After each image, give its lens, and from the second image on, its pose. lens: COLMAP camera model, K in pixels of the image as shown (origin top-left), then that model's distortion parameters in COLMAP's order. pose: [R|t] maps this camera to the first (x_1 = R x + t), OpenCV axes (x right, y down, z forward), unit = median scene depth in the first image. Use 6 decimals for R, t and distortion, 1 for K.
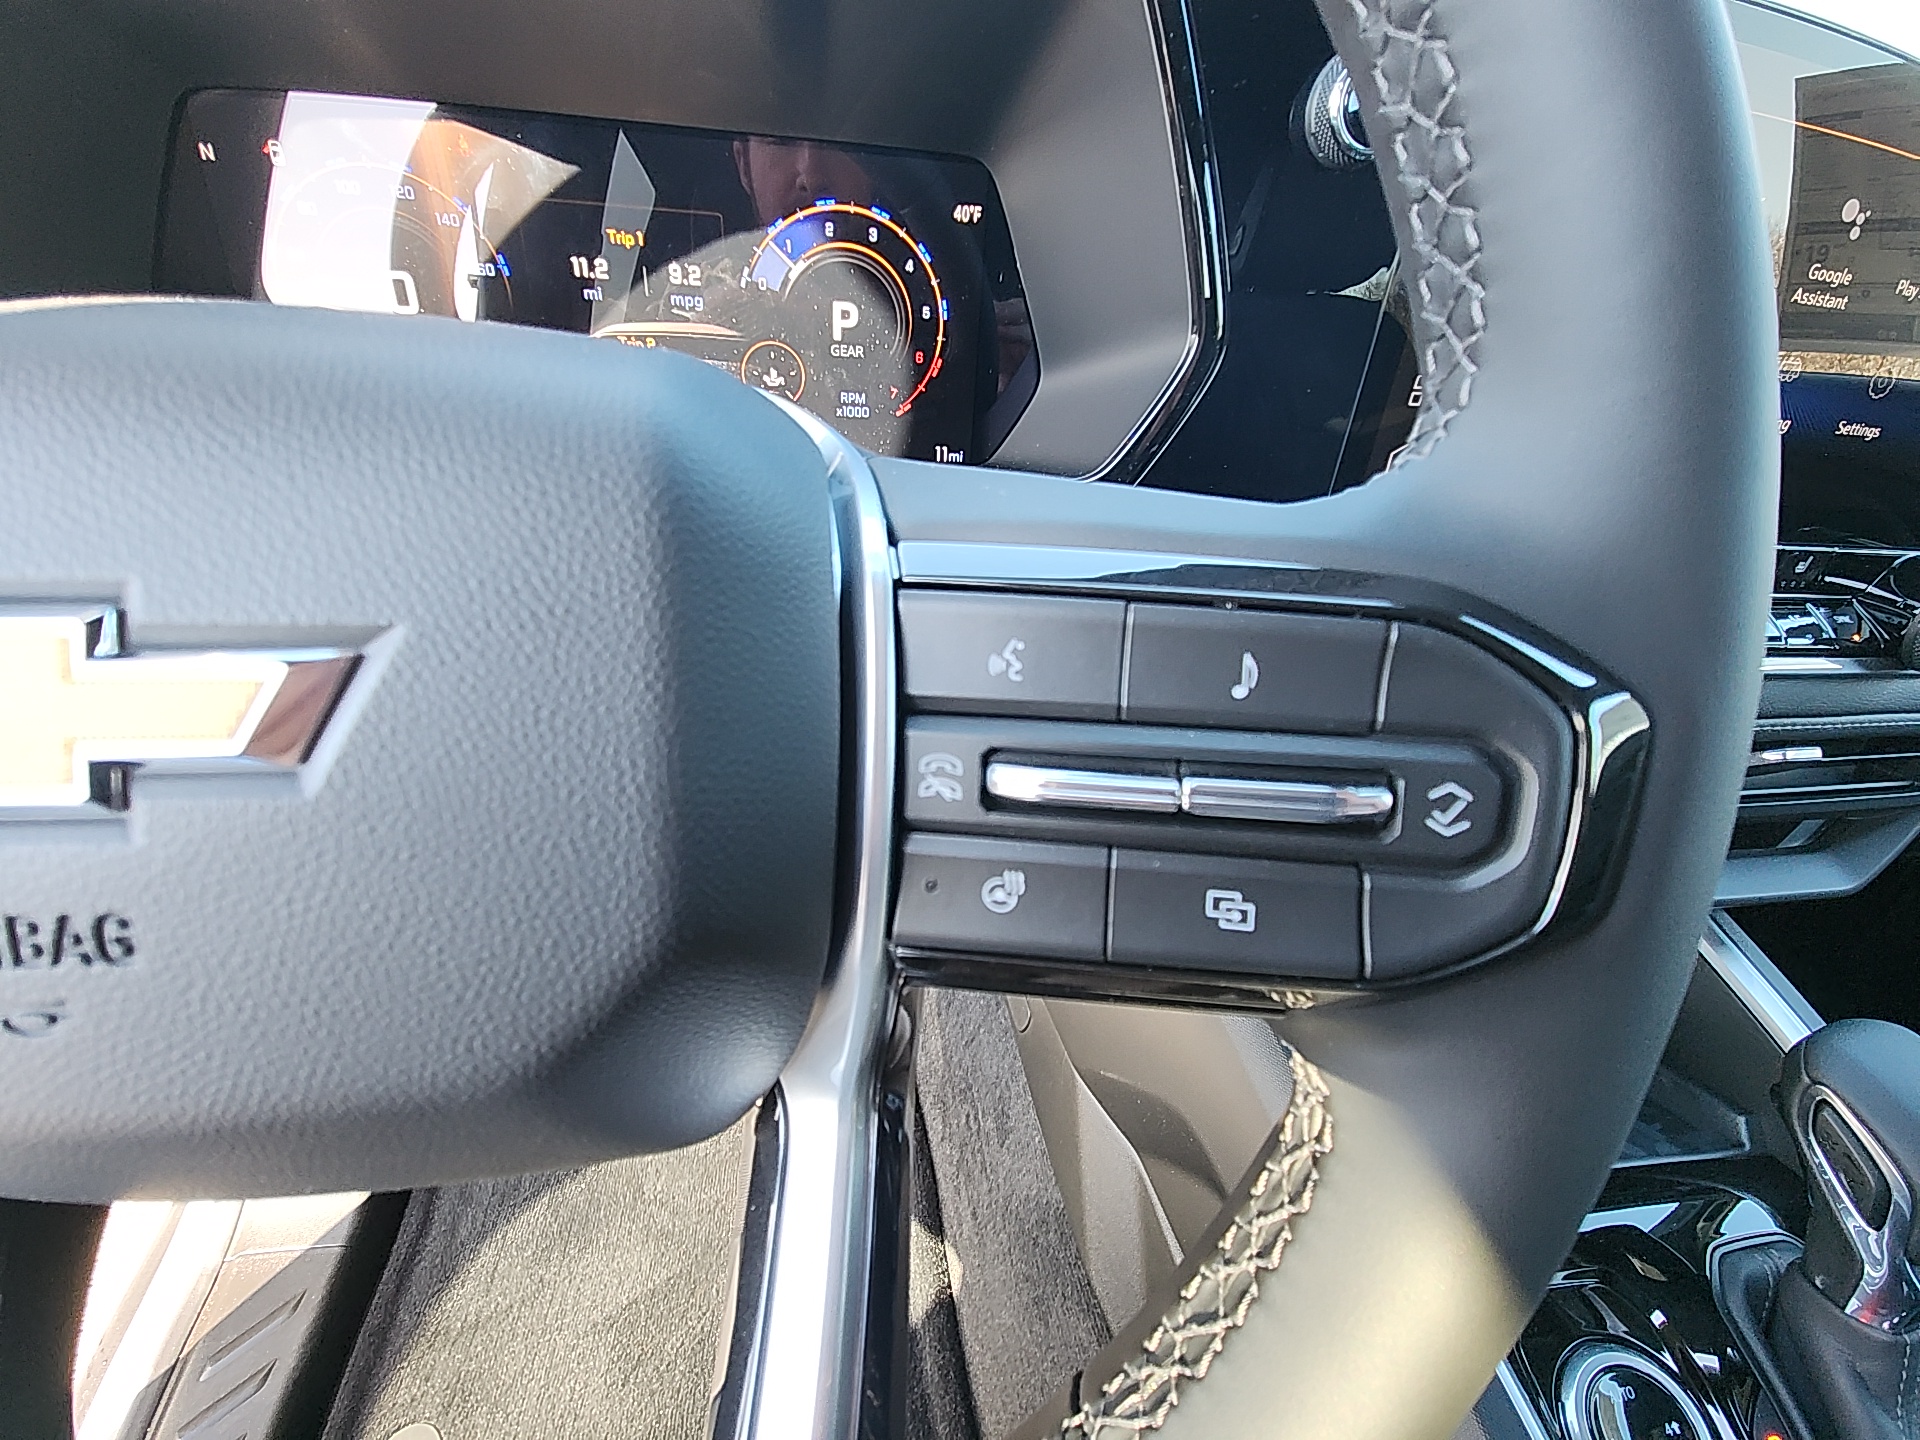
lens RADIAL K [[773.5, 0, 951.0], [0, 773.5, 703.6], [0, 0, 1]] dist [0.025980, -0.020648]
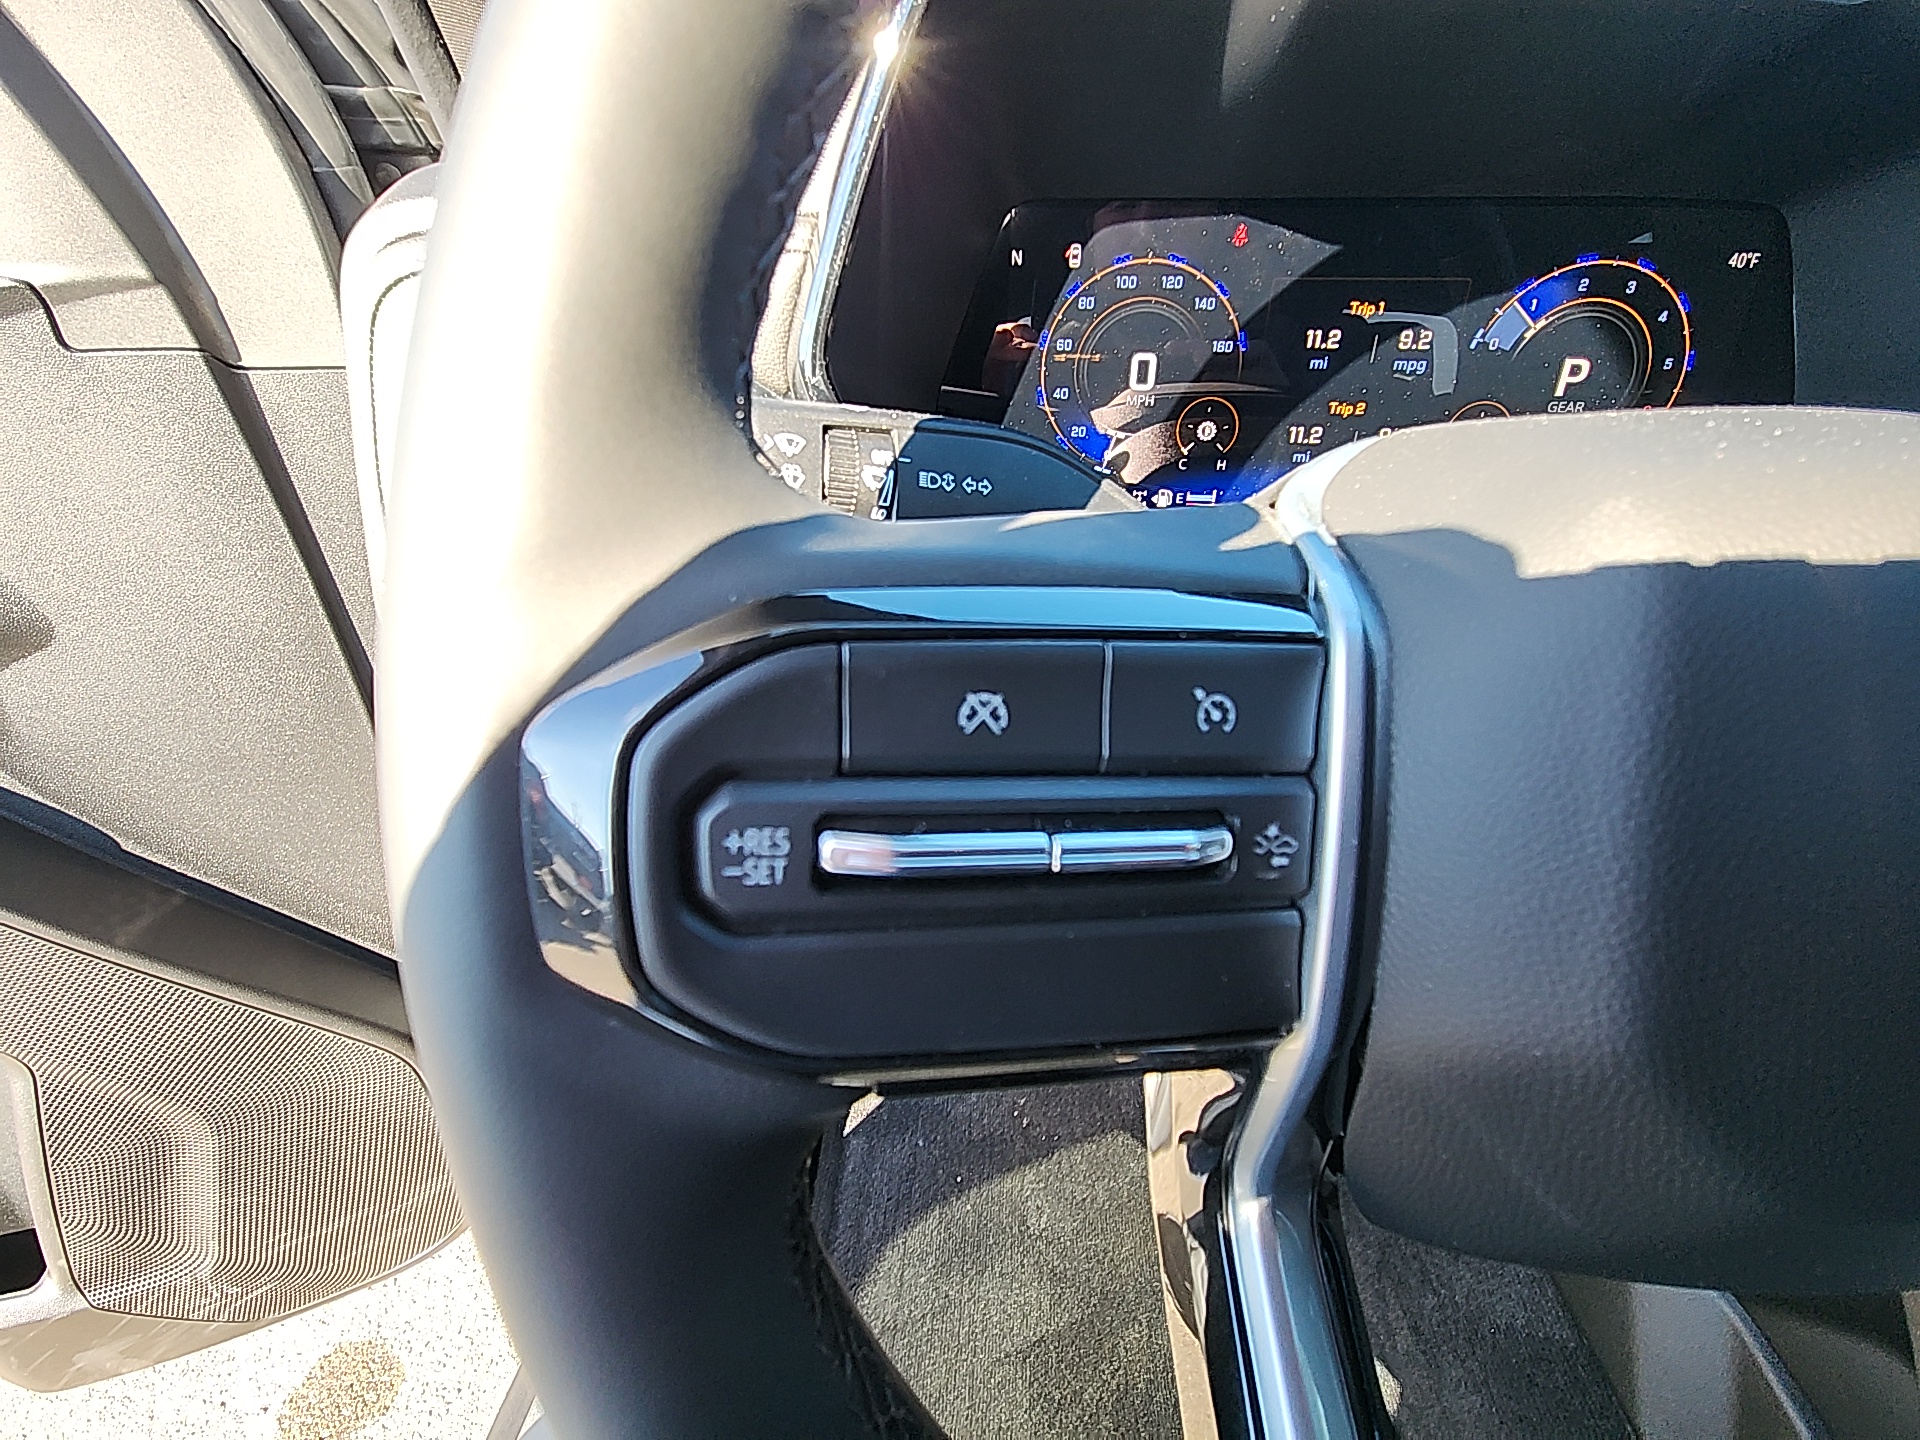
lens RADIAL K [[775.7, 0, 955.9], [0, 775.7, 707.7], [0, 0, 1]] dist [0.035394, -0.024401]
pose [[0.972417, 0.053762, -0.226968, -0.701768], [-0.062942, 0.997458, -0.033400, -0.007445], [0.224595, 0.046764, 0.973329, -0.100430]]
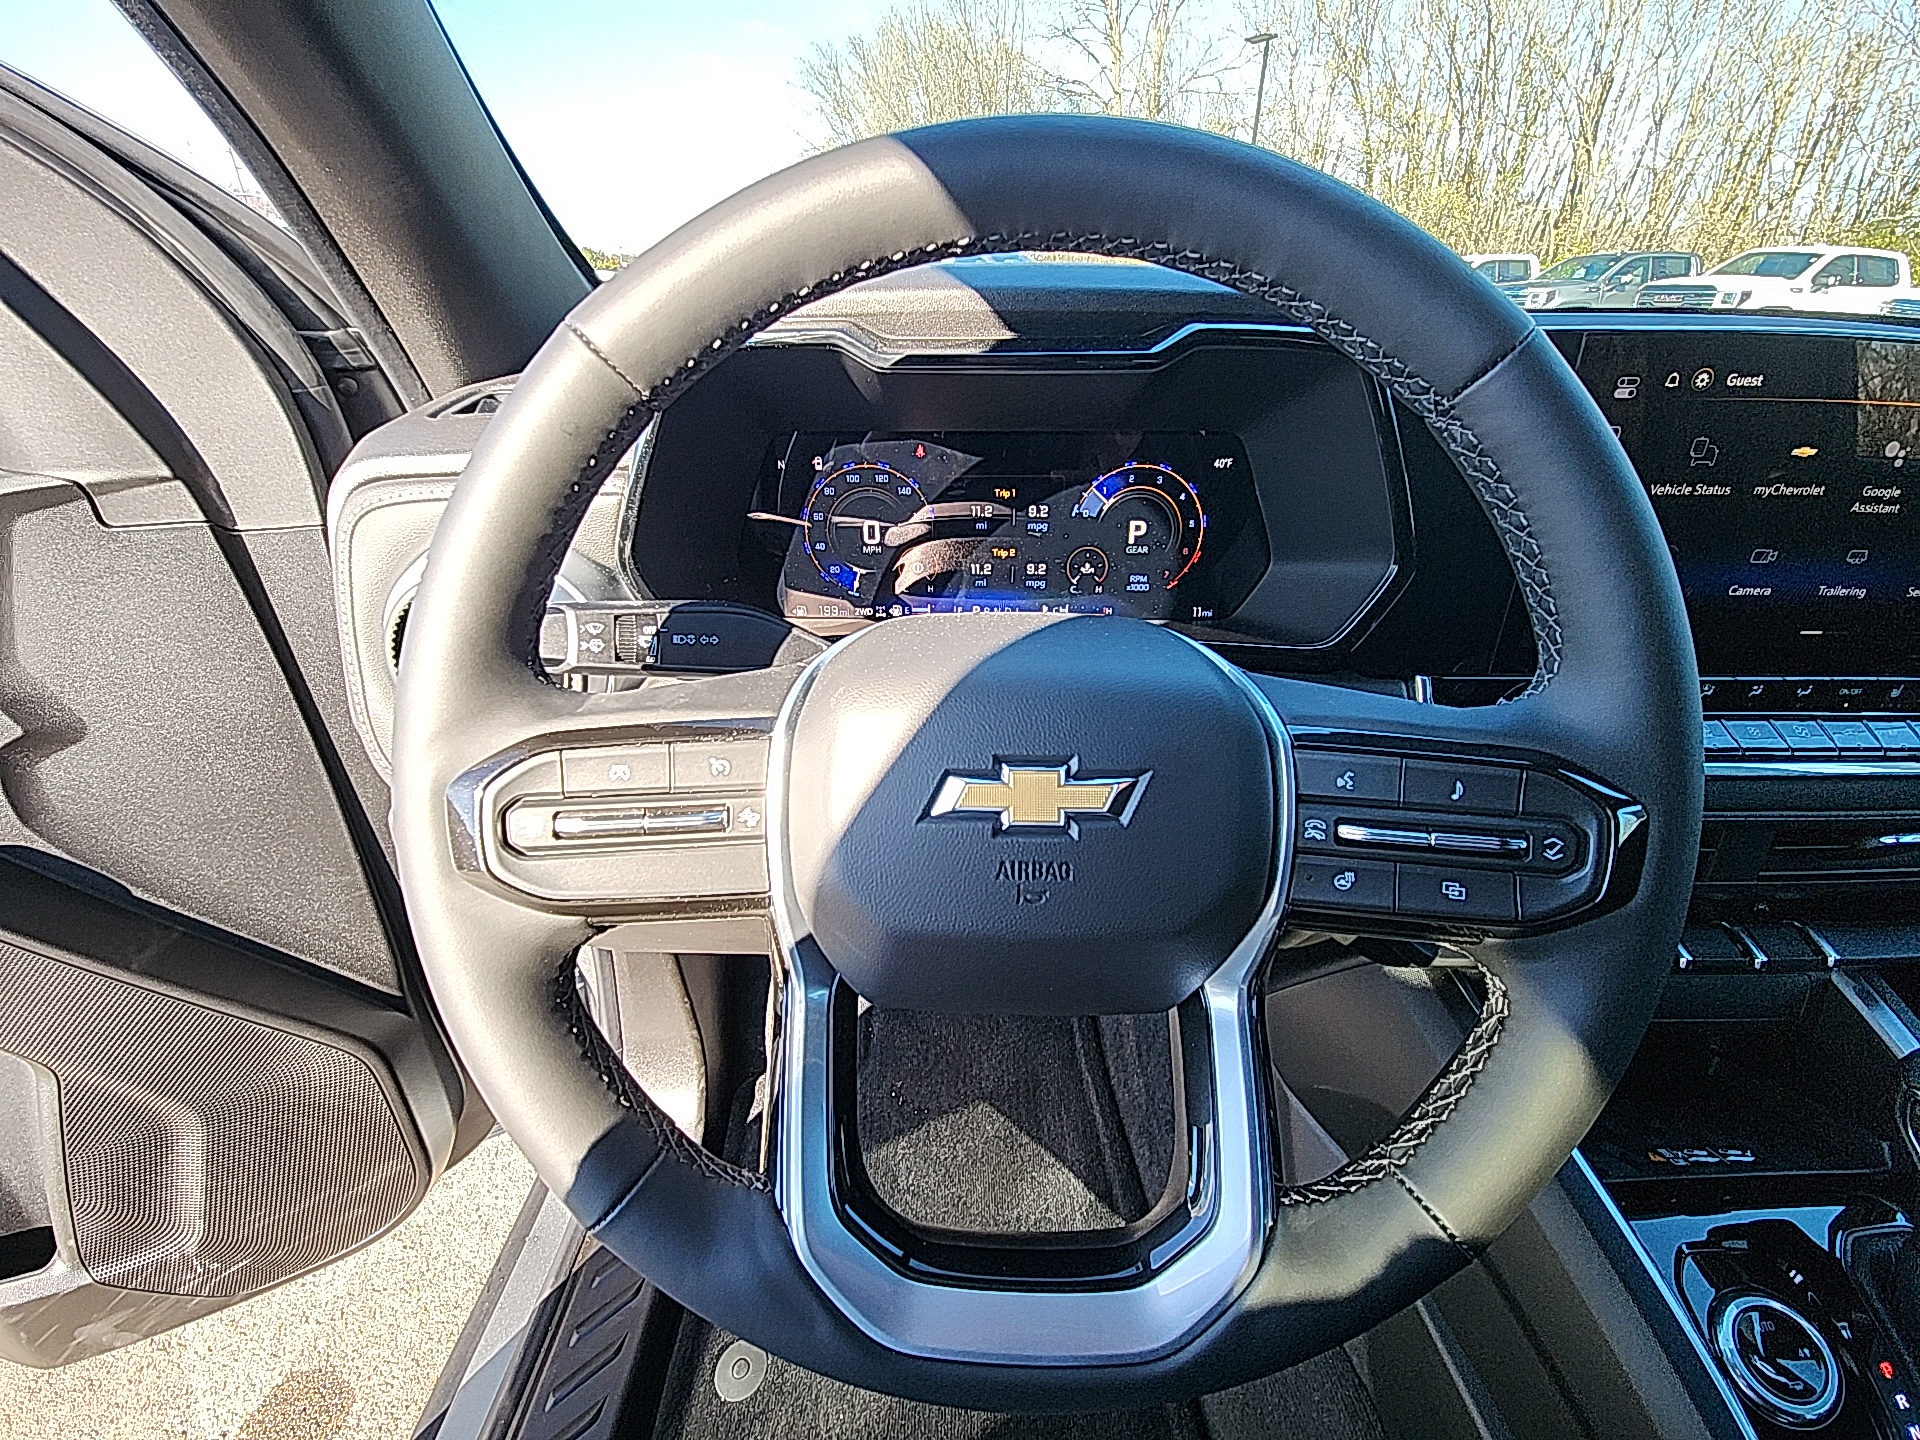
lens RADIAL K [[773.5, 0, 951.0], [0, 773.5, 703.6], [0, 0, 1]] dist [0.025980, -0.020648]
pose [[0.985374, 0.001116, -0.170403, -0.261793], [-0.016022, 0.996155, -0.086127, -0.024315], [0.169652, 0.087598, 0.981603, -0.575001]]
